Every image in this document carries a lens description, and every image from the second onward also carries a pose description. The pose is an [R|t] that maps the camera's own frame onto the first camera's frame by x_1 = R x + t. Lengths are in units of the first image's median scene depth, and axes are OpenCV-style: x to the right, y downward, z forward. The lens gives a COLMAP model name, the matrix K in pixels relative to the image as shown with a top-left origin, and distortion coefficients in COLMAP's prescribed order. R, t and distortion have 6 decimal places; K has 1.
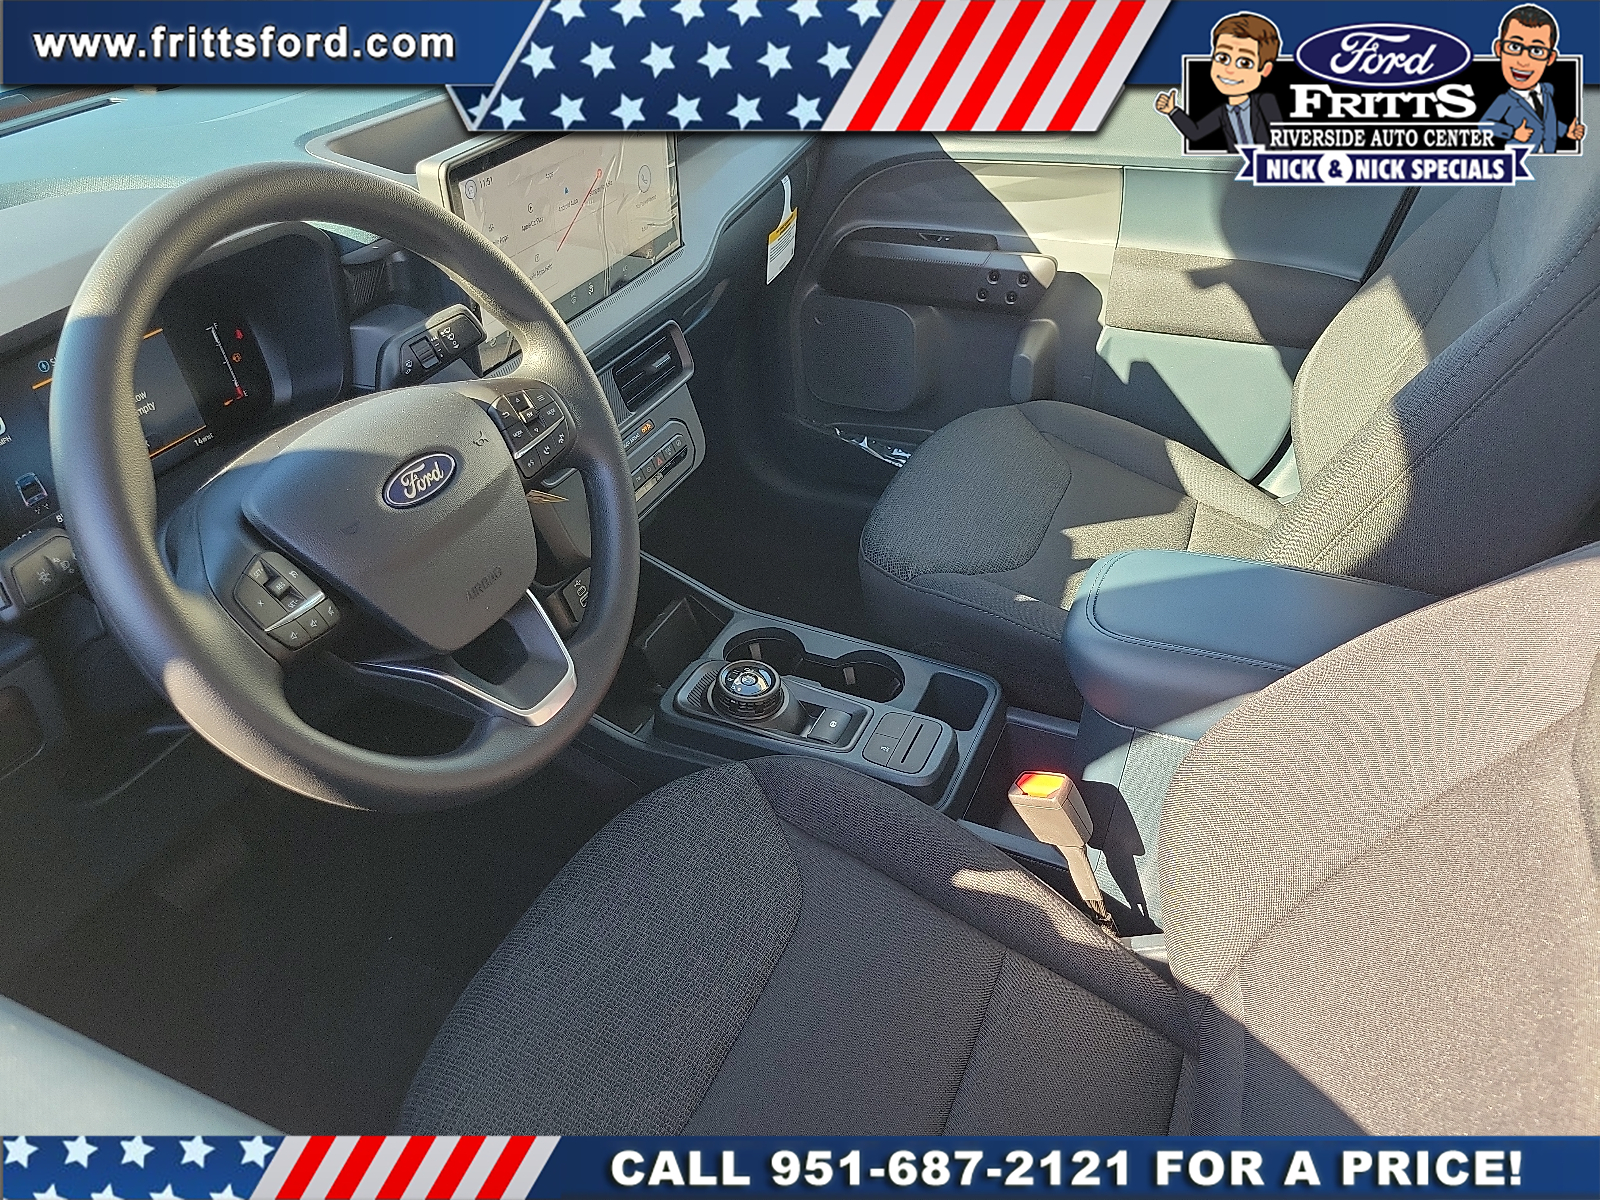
lens RADIAL K [[1189.1, 0, 770.6], [0, 1189.1, 596.2], [0, 0, 1]] dist [0.006445, 0.010121]
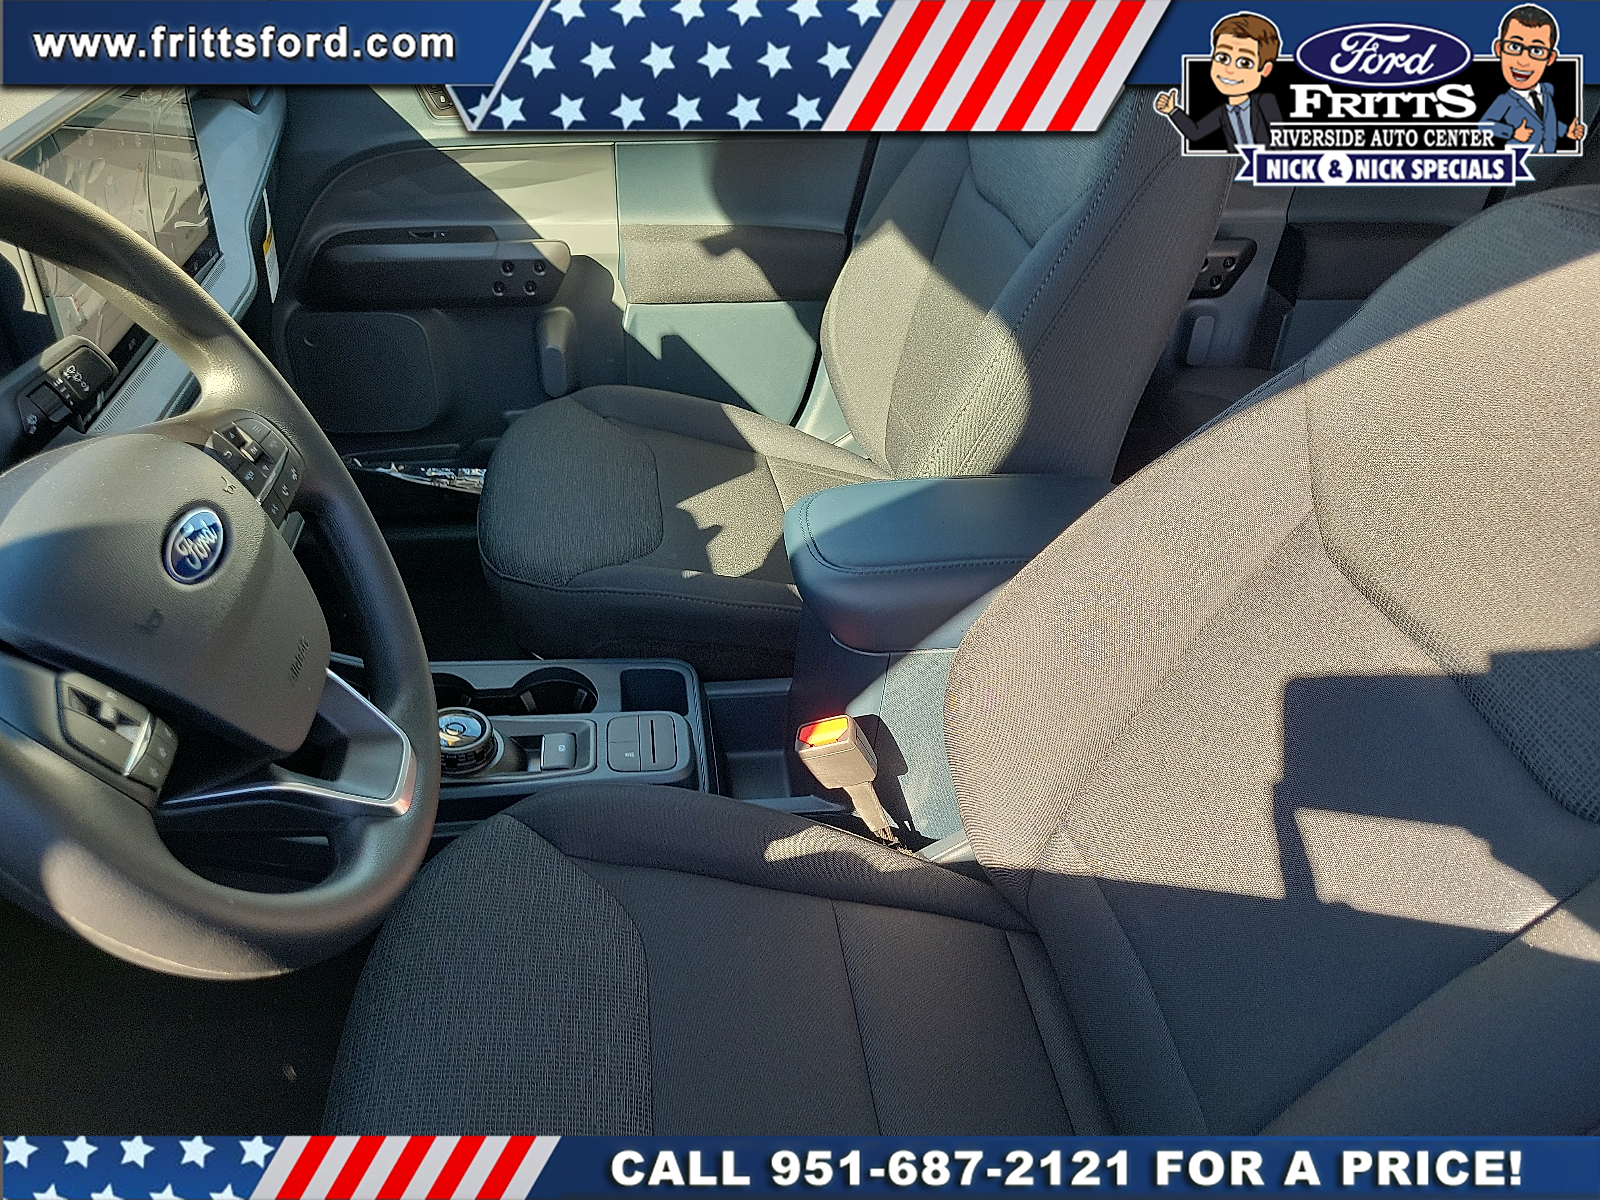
lens RADIAL K [[1215.5, 0, 801.5], [0, 1215.5, 603.9], [0, 0, 1]] dist [0.000748, -0.000808]
pose [[0.853241, -0.237886, 0.464102, -0.138452], [0.241291, 0.969000, 0.053074, -0.003911], [-0.462341, 0.066699, 0.884190, 0.057064]]
